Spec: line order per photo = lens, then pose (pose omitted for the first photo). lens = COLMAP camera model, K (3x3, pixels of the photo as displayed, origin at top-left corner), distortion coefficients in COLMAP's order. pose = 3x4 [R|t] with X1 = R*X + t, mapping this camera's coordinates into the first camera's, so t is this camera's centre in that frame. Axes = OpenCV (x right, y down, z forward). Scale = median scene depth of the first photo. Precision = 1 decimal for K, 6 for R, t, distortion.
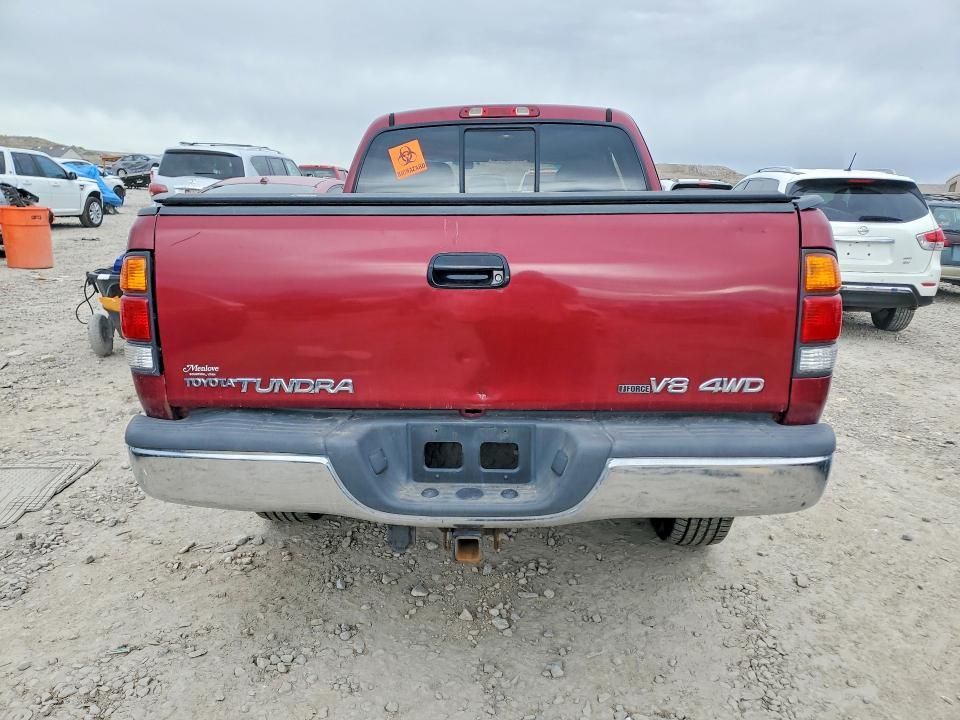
lens RADIAL K [[735.8, 0, 486.3], [0, 735.8, 359.1], [0, 0, 1]] dist [0.032803, -0.013937]
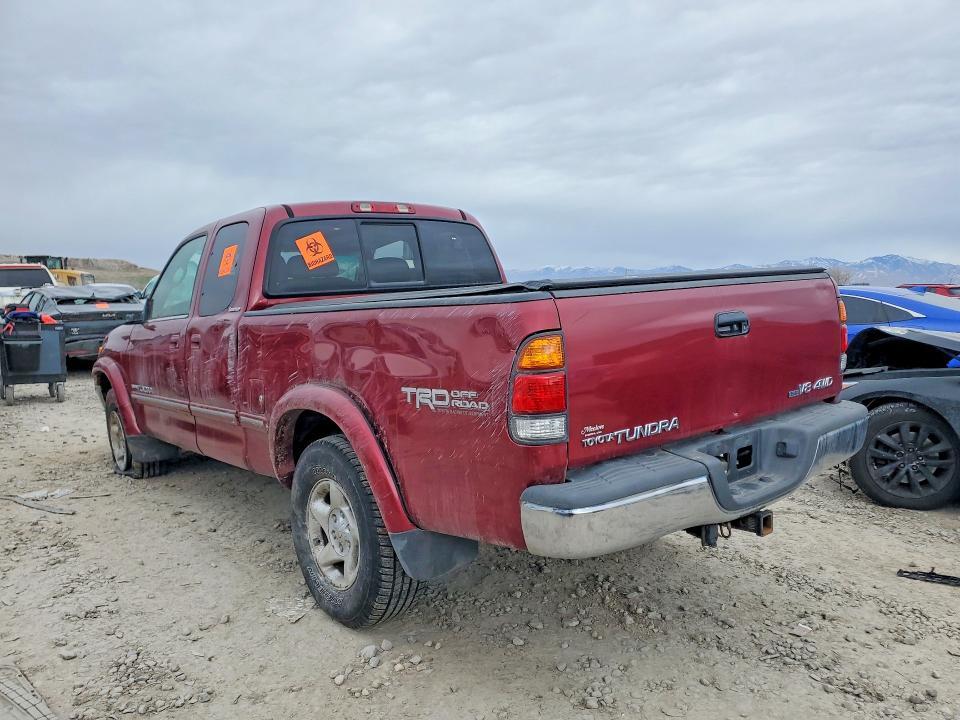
lens RADIAL K [[735.8, 0, 488.5], [0, 735.8, 359.2], [0, 0, 1]] dist [0.032803, -0.013937]
pose [[0.732500, -0.098485, 0.673606, -0.967278], [0.179715, 0.982354, -0.051803, -0.047975], [-0.656618, 0.159003, 0.737273, 0.200746]]
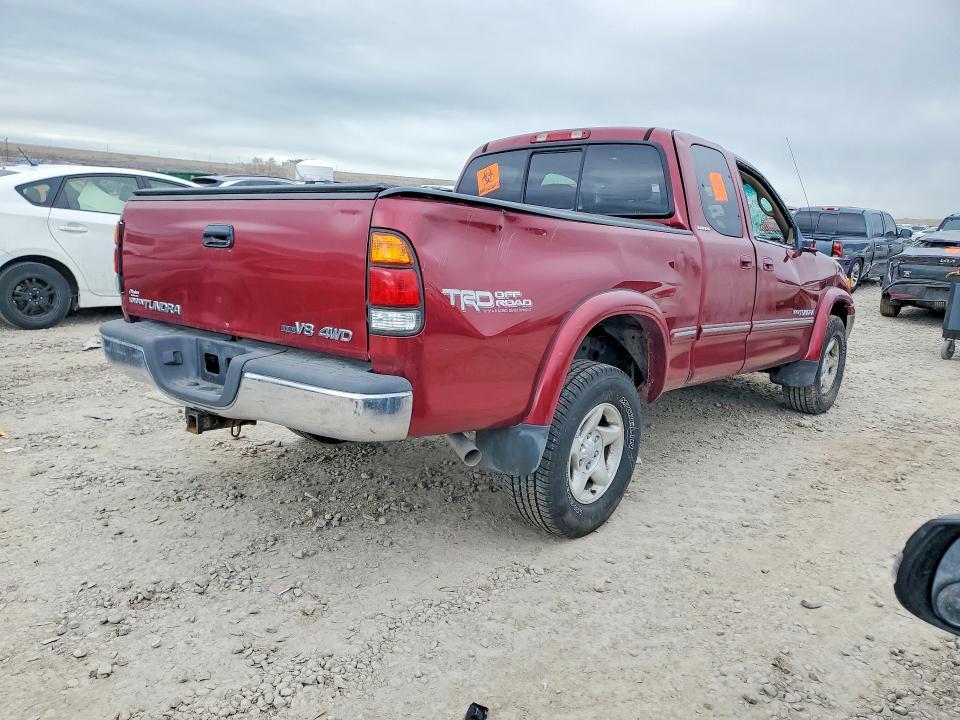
lens RADIAL K [[735.8, 0, 482.5], [0, 735.8, 361.9], [0, 0, 1]] dist [0.032803, -0.013937]
pose [[0.800918, 0.132138, -0.584011, 0.962248], [-0.161060, 0.986942, 0.002425, 0.029117], [0.576706, 0.092119, 0.811742, 0.085979]]
